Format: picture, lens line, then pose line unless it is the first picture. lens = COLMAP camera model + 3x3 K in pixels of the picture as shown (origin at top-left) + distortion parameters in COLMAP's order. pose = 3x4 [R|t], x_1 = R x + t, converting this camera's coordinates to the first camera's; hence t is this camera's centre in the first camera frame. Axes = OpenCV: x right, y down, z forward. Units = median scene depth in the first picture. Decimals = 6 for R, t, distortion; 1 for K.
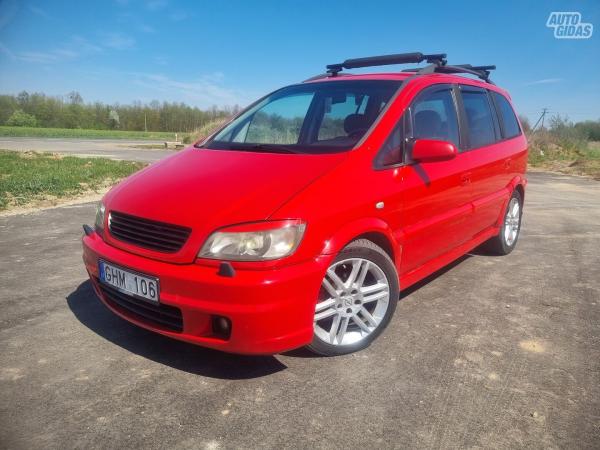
lens RADIAL K [[438.2, 0, 300.8], [0, 438.2, 235.3], [0, 0, 1]] dist [0.005095, -0.007651]
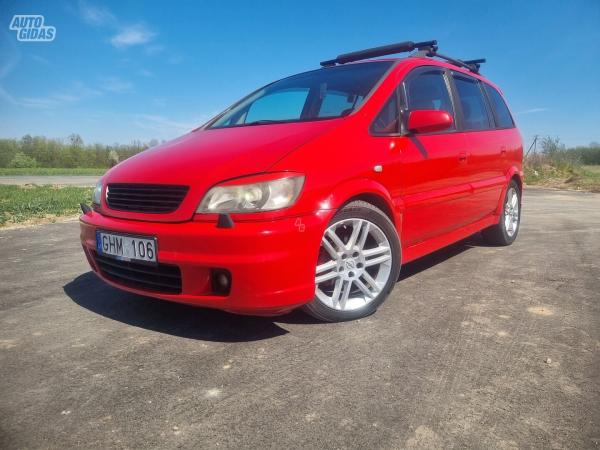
lens RADIAL K [[438.2, 0, 300.8], [0, 438.2, 235.3], [0, 0, 1]] dist [0.005095, -0.007651]
pose [[0.999539, -0.030300, 0.002114, -0.002185], [0.030374, 0.996887, -0.072762, 0.154560], [0.000097, 0.072793, 0.997347, 0.016656]]
